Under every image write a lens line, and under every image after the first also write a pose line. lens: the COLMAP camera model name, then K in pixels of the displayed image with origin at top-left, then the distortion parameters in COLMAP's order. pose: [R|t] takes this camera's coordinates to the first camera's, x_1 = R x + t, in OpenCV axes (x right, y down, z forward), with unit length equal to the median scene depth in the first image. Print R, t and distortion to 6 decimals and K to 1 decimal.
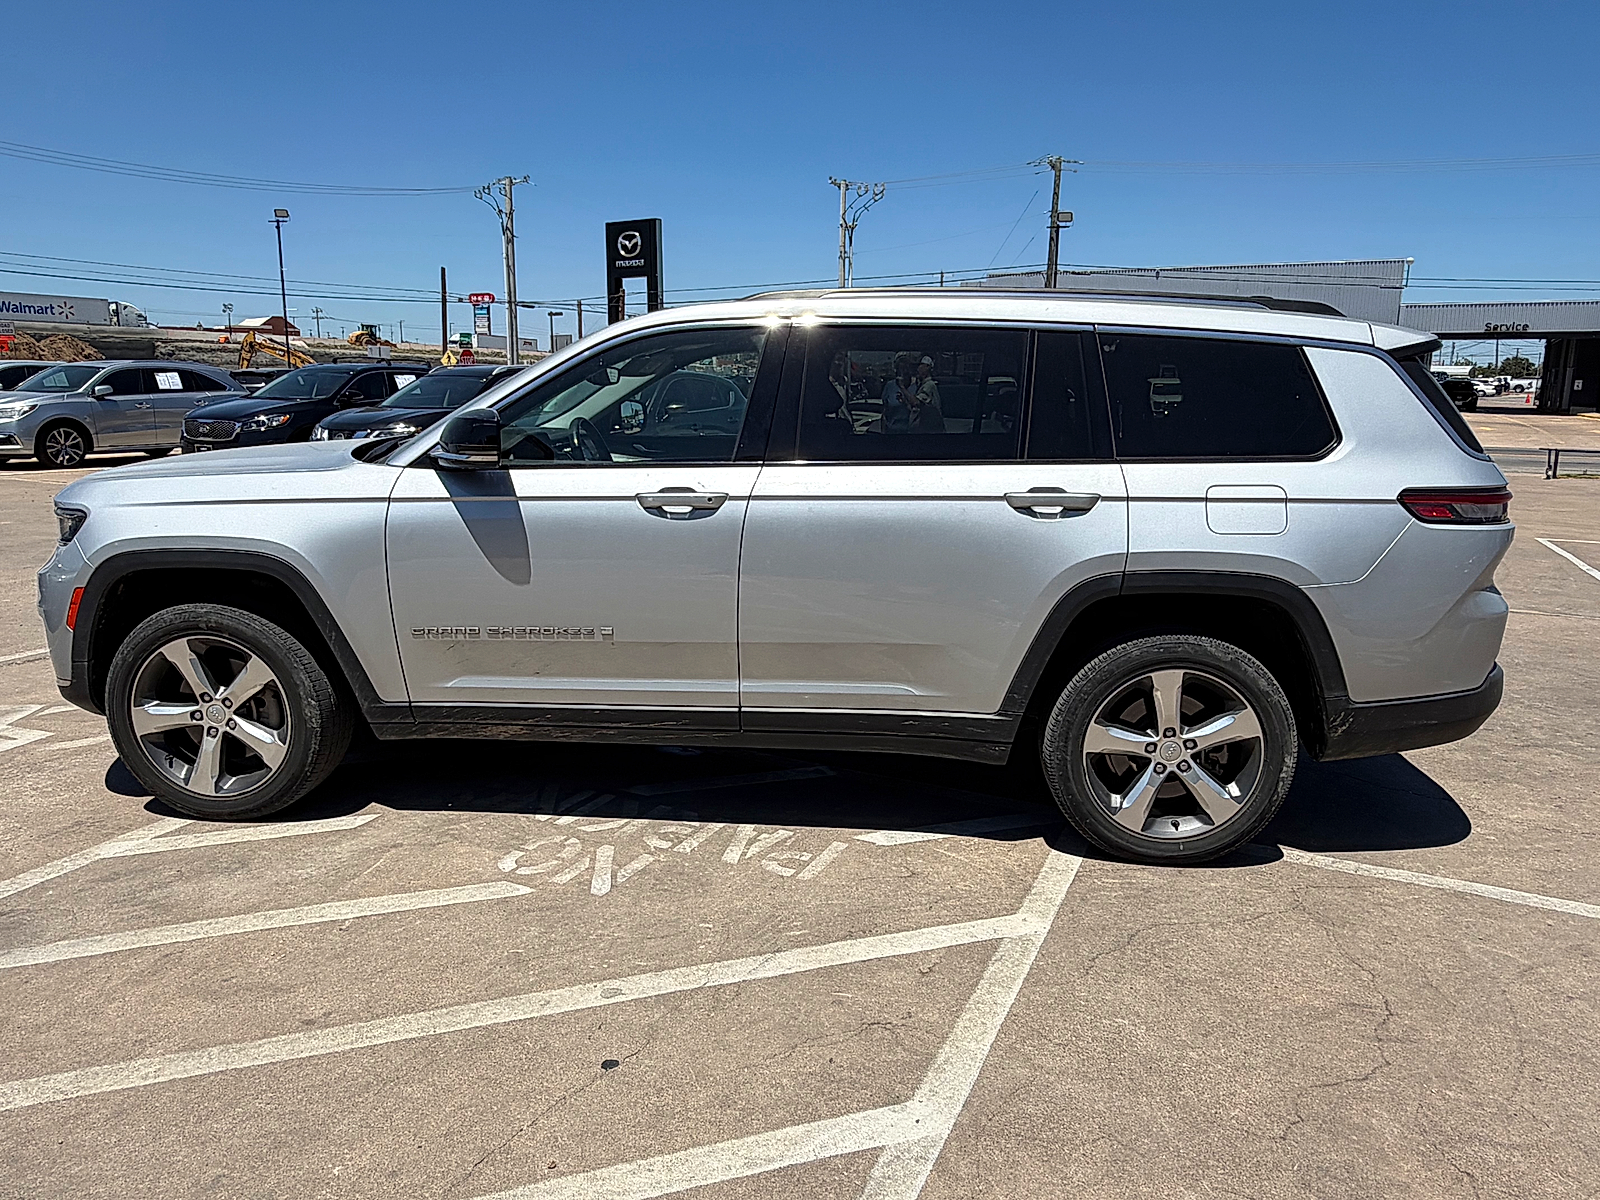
lens RADIAL K [[1121.8, 0, 800.5], [0, 1121.8, 587.6], [0, 0, 1]] dist [-0.003751, -0.001658]
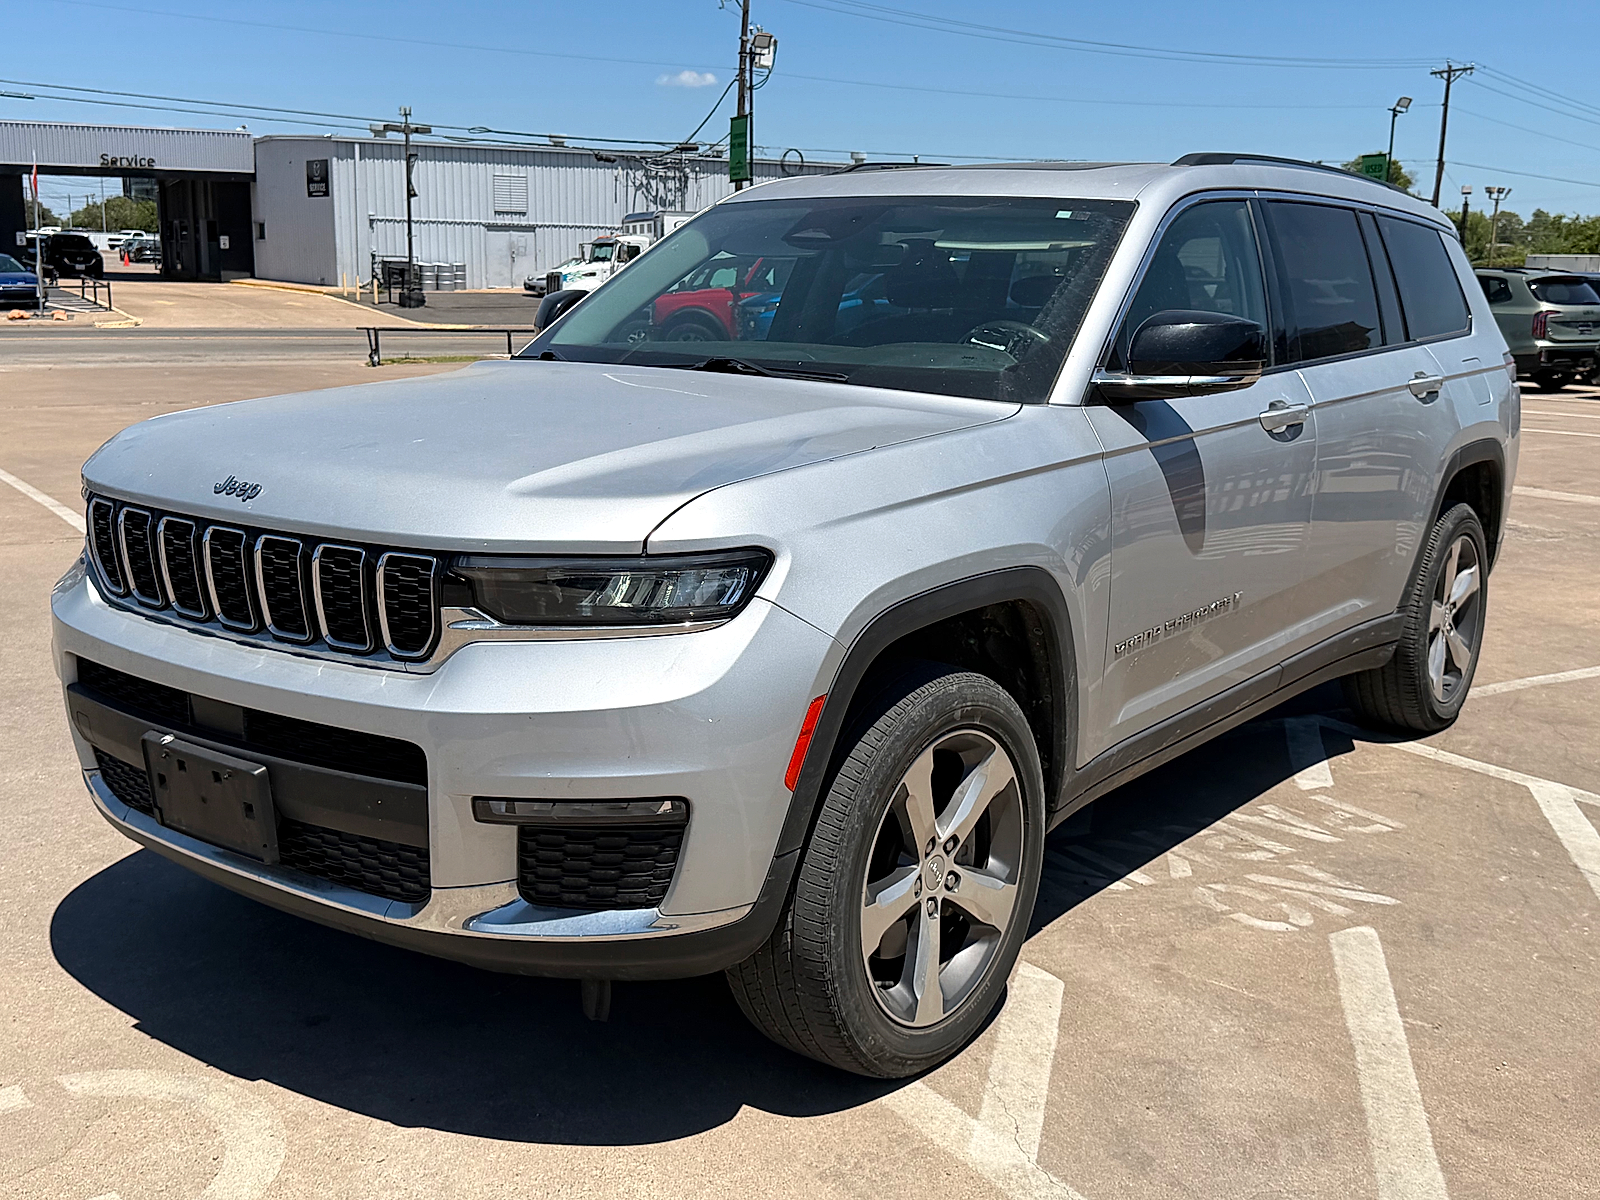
lens RADIAL K [[1720.6, 0, 810.8], [0, 1720.6, 597.1], [0, 0, 1]] dist [0.033515, 0.000000]
pose [[0.528631, -0.166605, 0.832341, -1.234078], [0.146241, 0.983763, 0.104035, -0.114019], [-0.836159, 0.066726, 0.544413, 0.593128]]
